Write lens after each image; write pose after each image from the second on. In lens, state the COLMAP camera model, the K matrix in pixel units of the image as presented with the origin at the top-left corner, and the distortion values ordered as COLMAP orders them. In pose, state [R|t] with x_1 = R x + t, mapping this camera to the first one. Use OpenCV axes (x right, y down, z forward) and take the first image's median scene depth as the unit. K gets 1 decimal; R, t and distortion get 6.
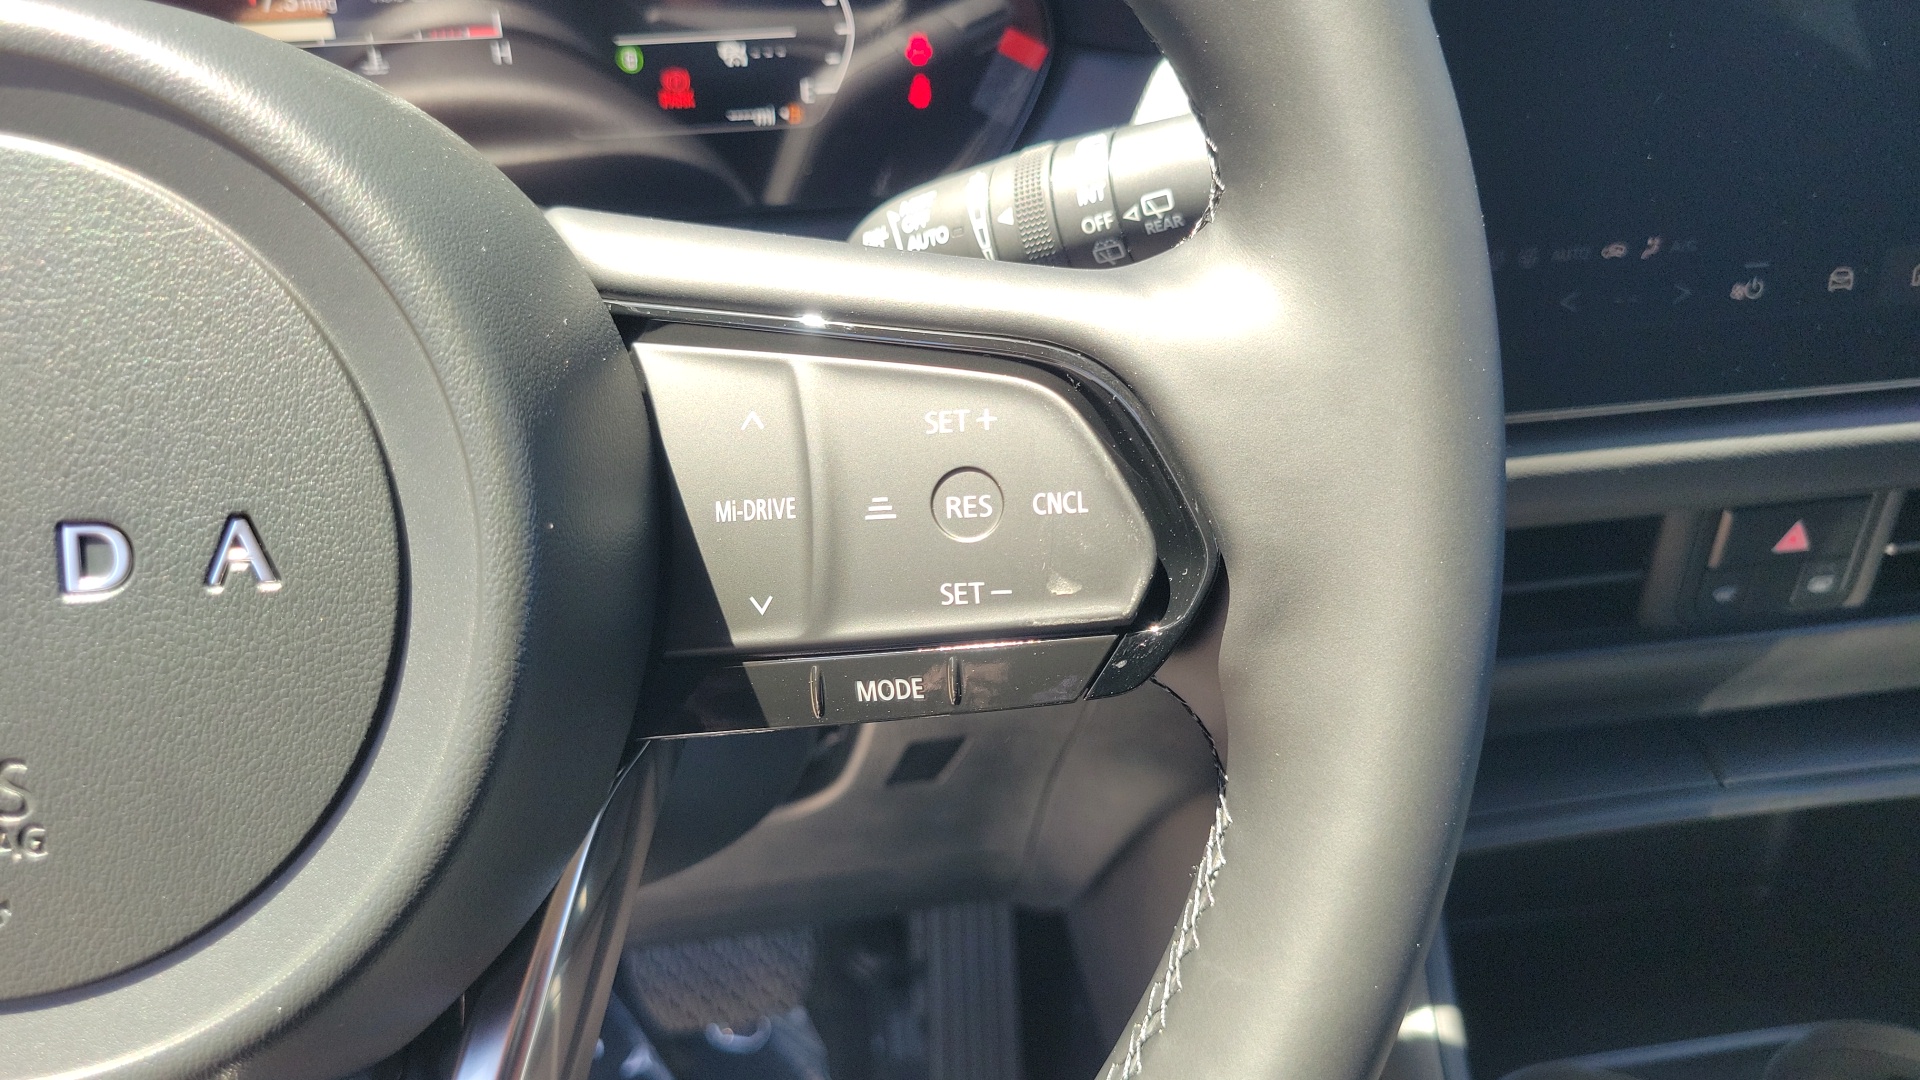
lens RADIAL K [[1464.2, 0, 964.0], [0, 1464.2, 527.4], [0, 0, 1]] dist [0.028337, -0.024957]
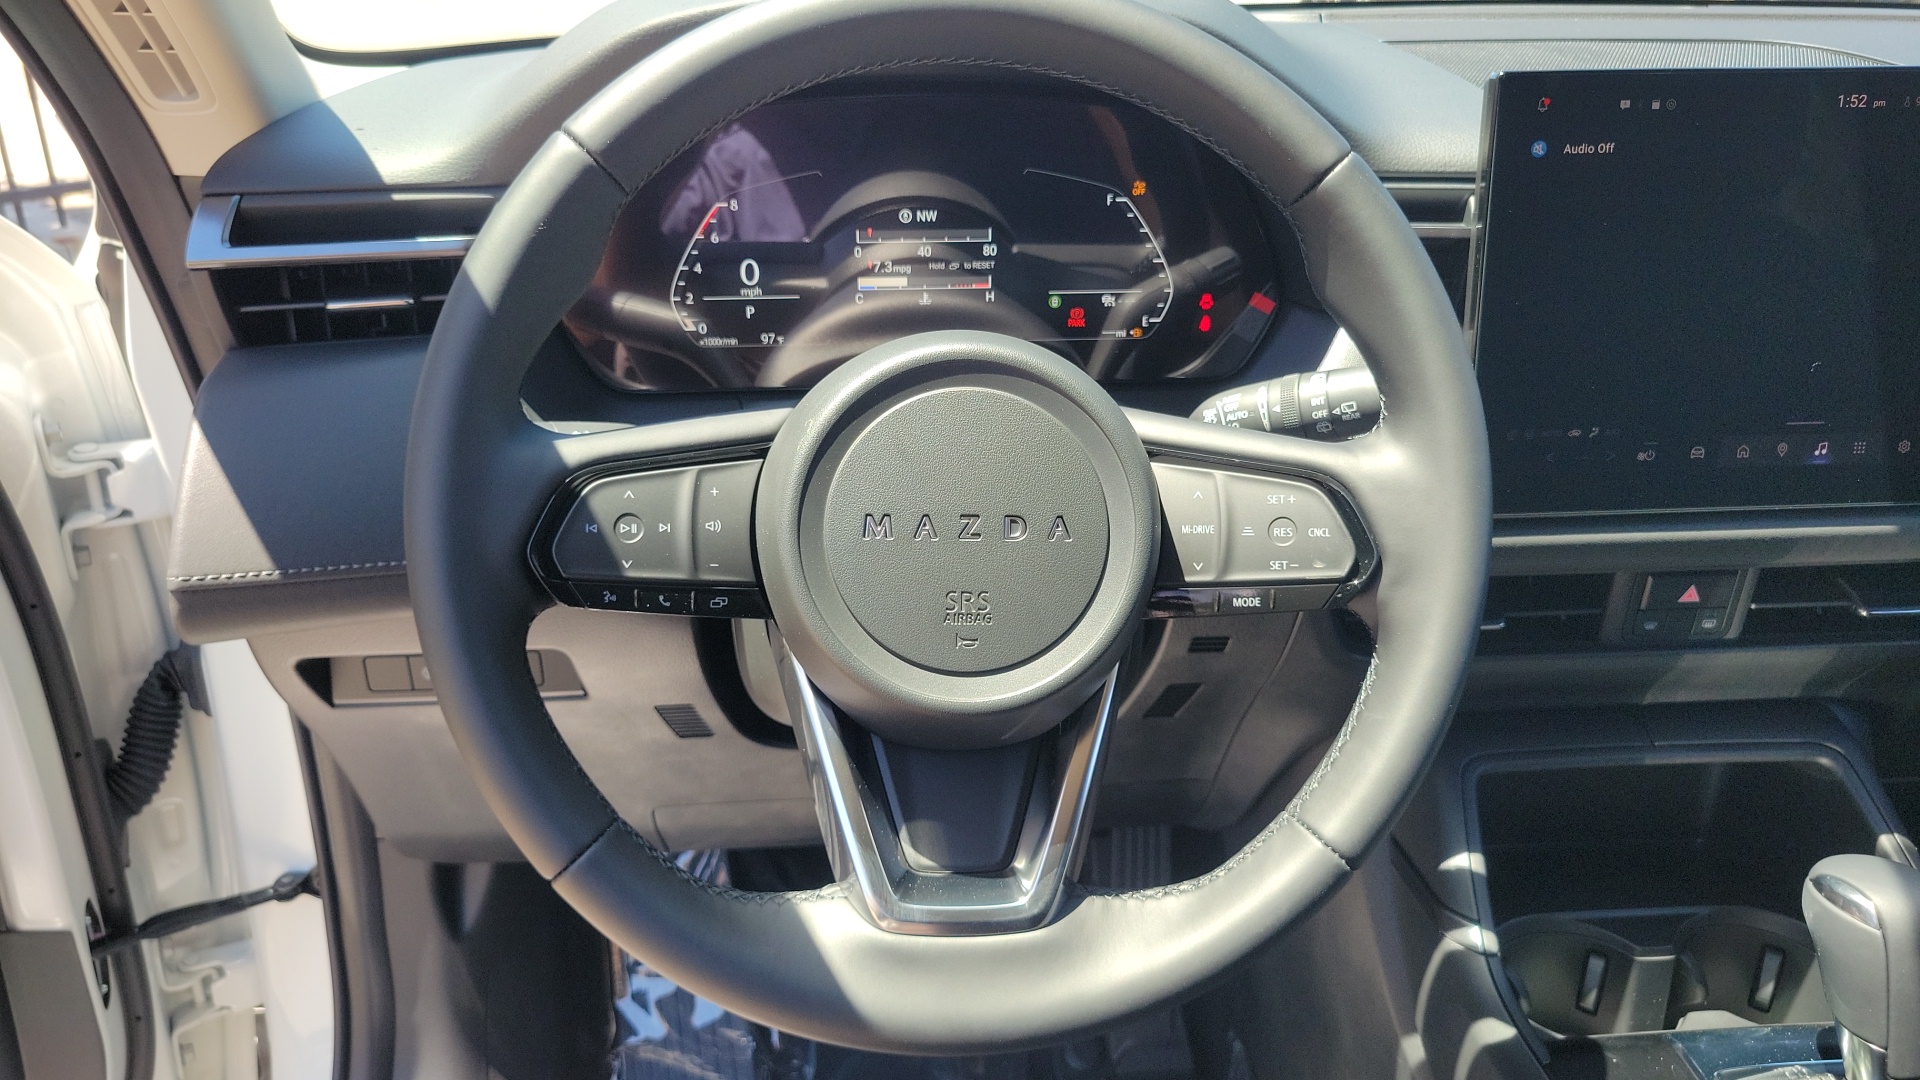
lens RADIAL K [[1464.2, 0, 960.9], [0, 1464.2, 537.9], [0, 0, 1]] dist [0.028337, -0.024957]
pose [[0.996761, 0.055322, -0.058374, -0.397791], [-0.058213, 0.997099, -0.049048, 0.150700], [0.055491, 0.052287, 0.997089, -1.567776]]
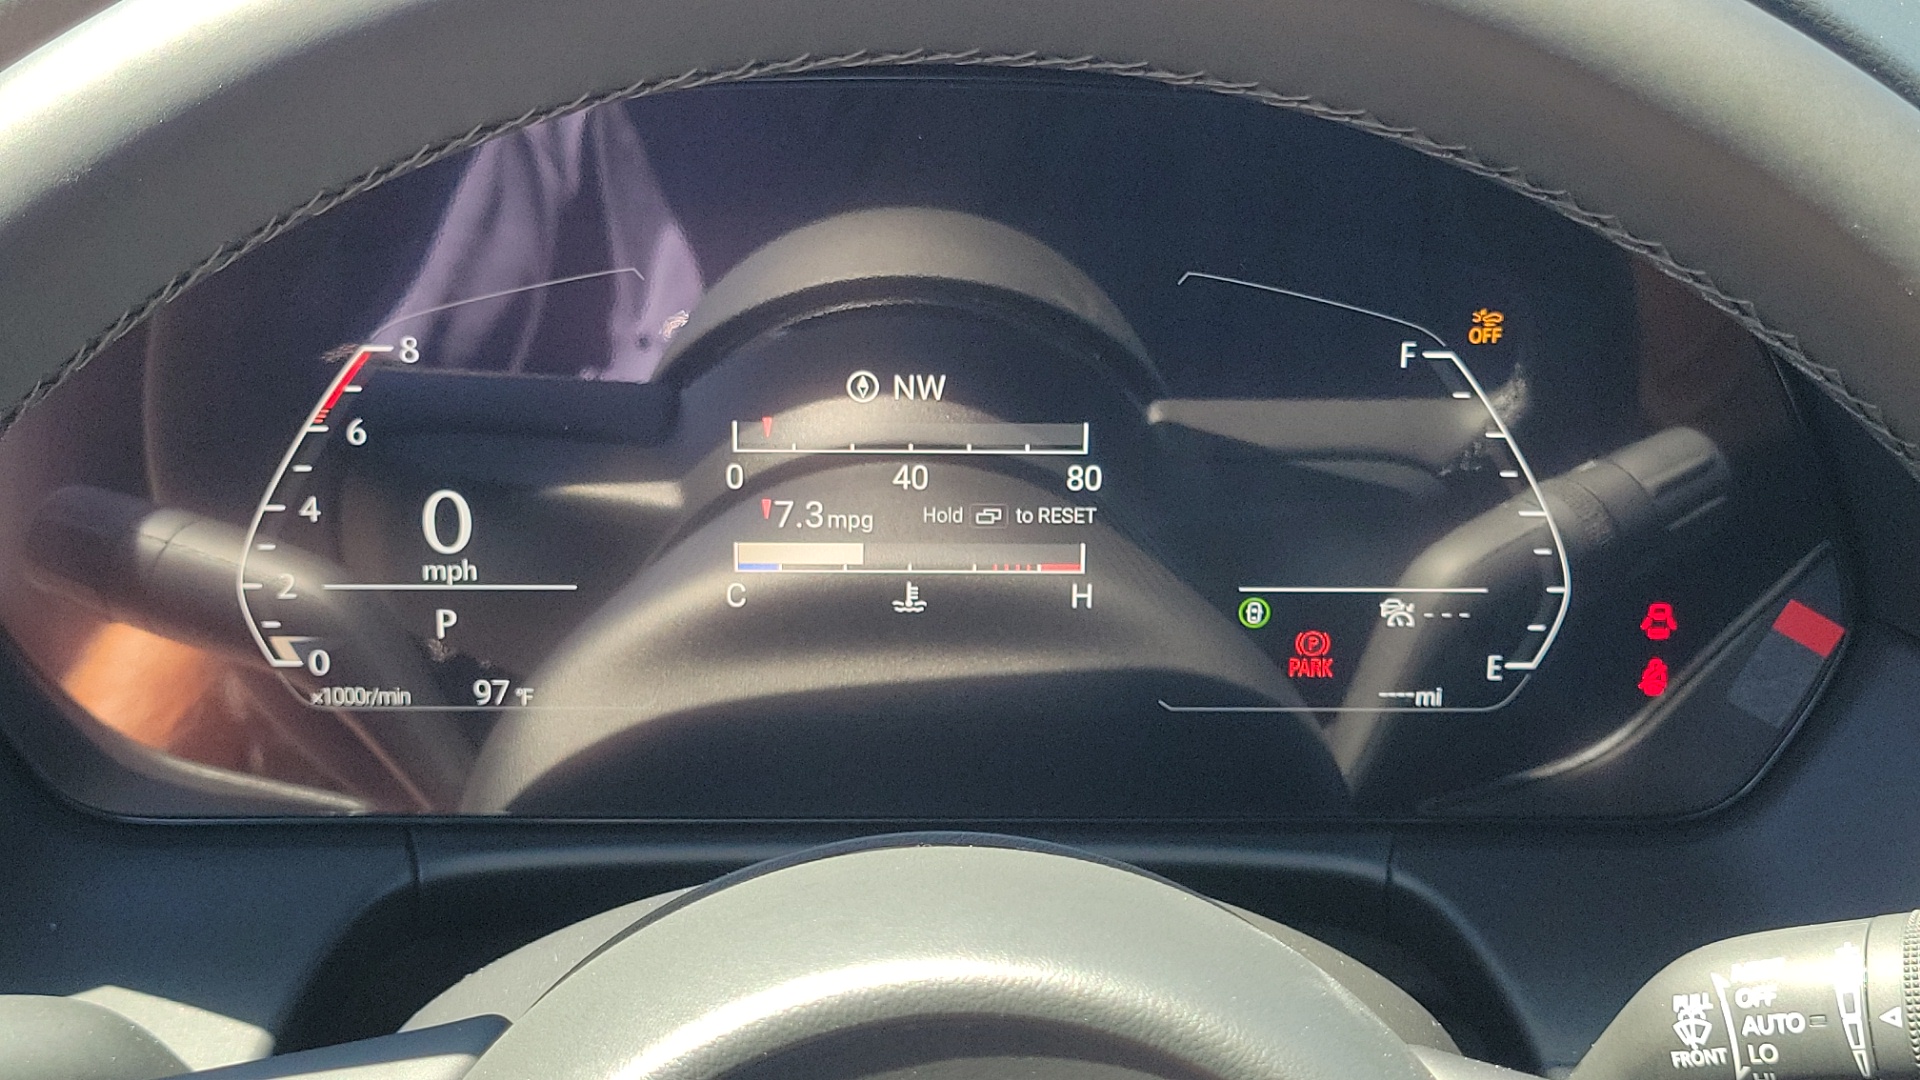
lens RADIAL K [[2884.8, 0, 958.1], [0, 2884.8, 538.7], [0, 0, 1]] dist [0.001082, 0.000000]
pose [[0.992439, 0.077653, -0.095052, -0.431938], [-0.089327, 0.988069, -0.125458, -0.299129], [0.084176, 0.133000, 0.987535, -0.712572]]
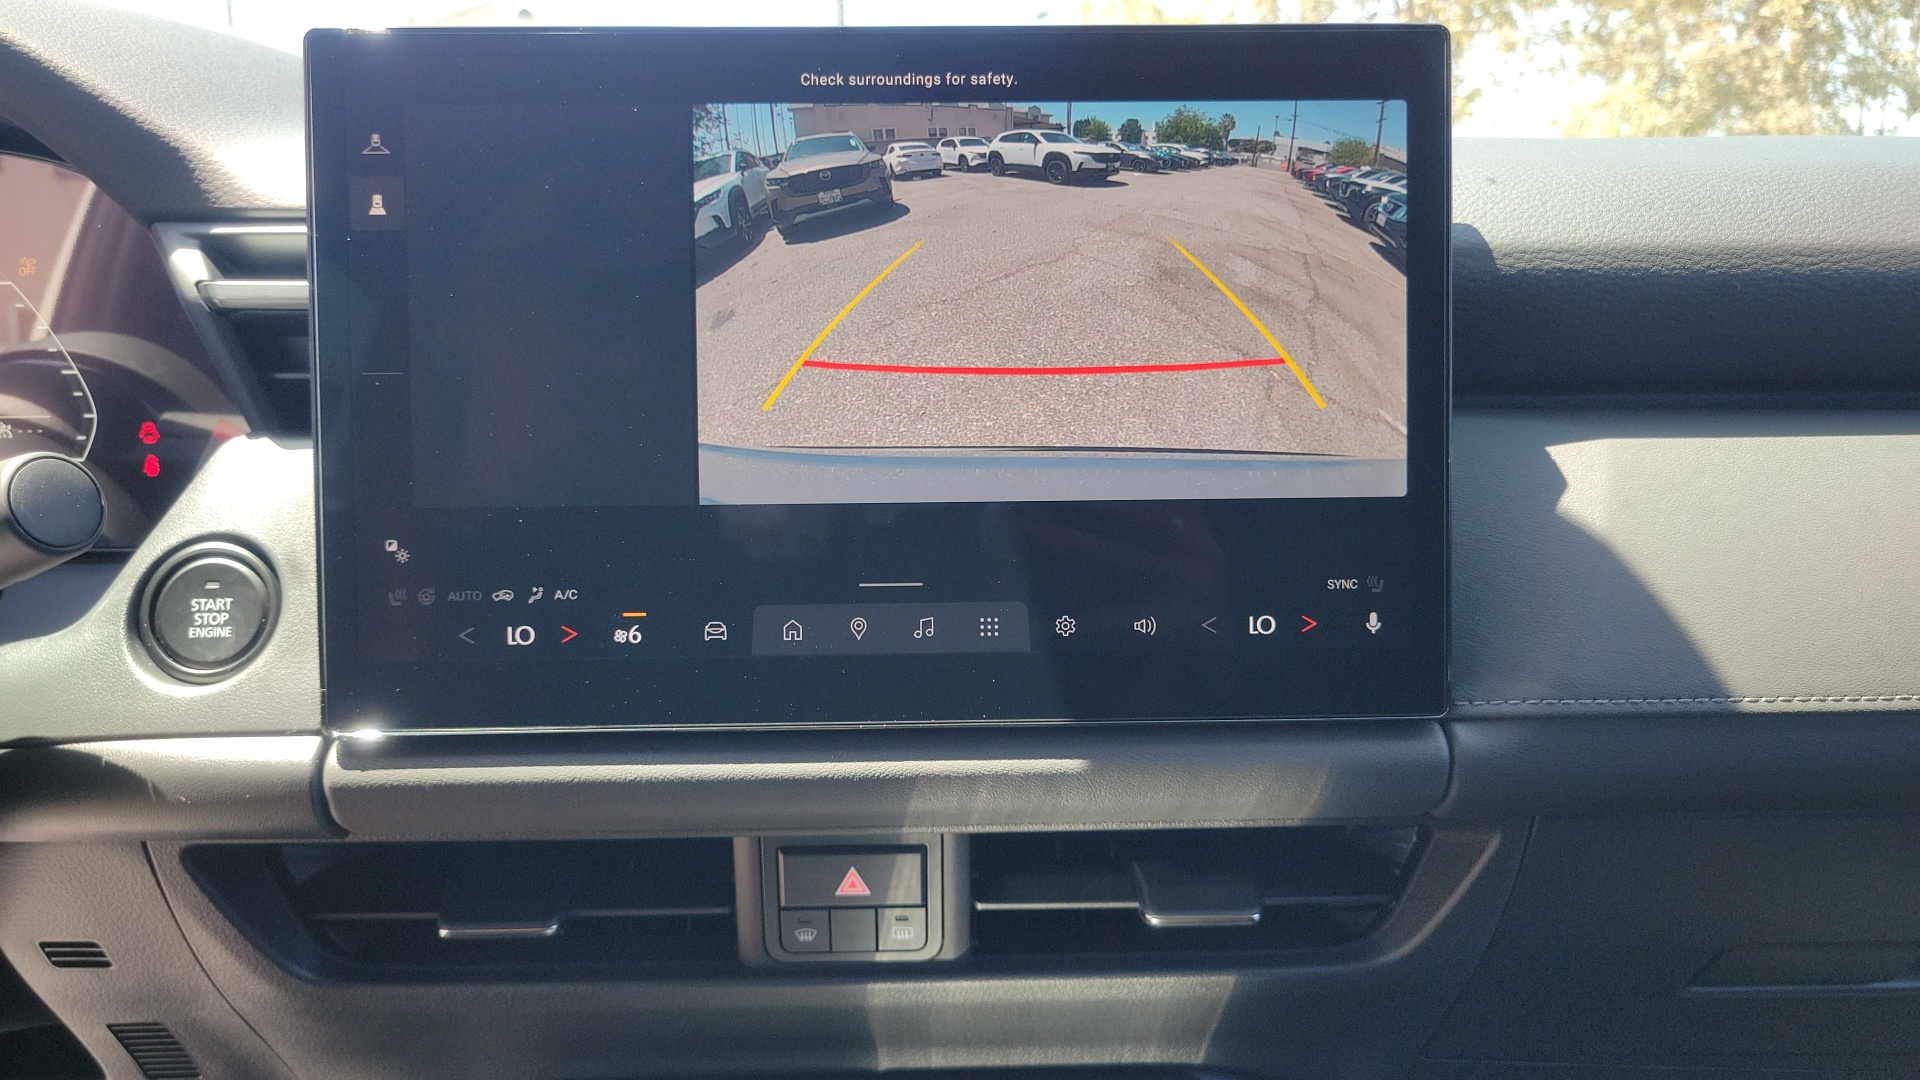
lens RADIAL K [[1464.2, 0, 965.7], [0, 1464.2, 553.8], [0, 0, 1]] dist [0.028337, -0.024957]
pose [[0.991202, 0.041018, -0.125838, 1.528586], [-0.074713, 0.958202, -0.276165, 0.133031], [0.109250, 0.283138, 0.952837, -0.188610]]
